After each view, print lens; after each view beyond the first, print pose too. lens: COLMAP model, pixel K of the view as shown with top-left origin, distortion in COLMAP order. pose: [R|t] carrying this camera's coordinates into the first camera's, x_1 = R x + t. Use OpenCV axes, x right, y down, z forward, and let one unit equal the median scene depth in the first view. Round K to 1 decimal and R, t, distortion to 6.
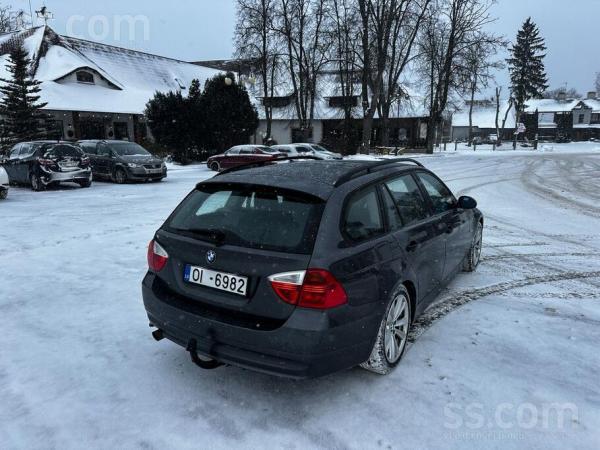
lens RADIAL K [[445.8, 0, 302.8], [0, 445.8, 225.0], [0, 0, 1]] dist [0.006581, -0.024460]
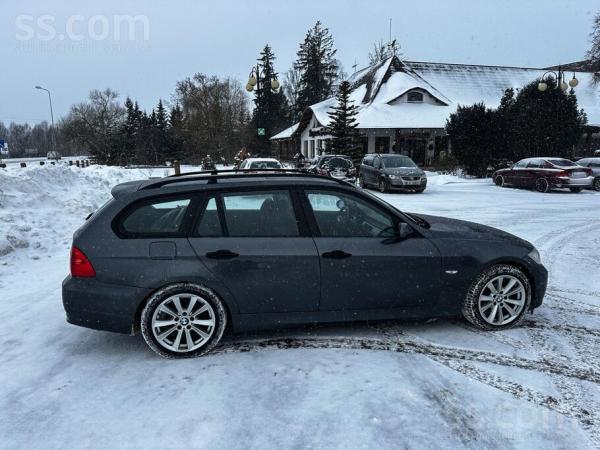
lens RADIAL K [[445.8, 0, 304.6], [0, 445.8, 226.0], [0, 0, 1]] dist [0.006581, -0.024460]
pose [[0.664122, 0.114063, -0.738872, 0.232340], [-0.131524, 0.990705, 0.034722, -0.017826], [0.735964, 0.074120, 0.672951, 0.084770]]
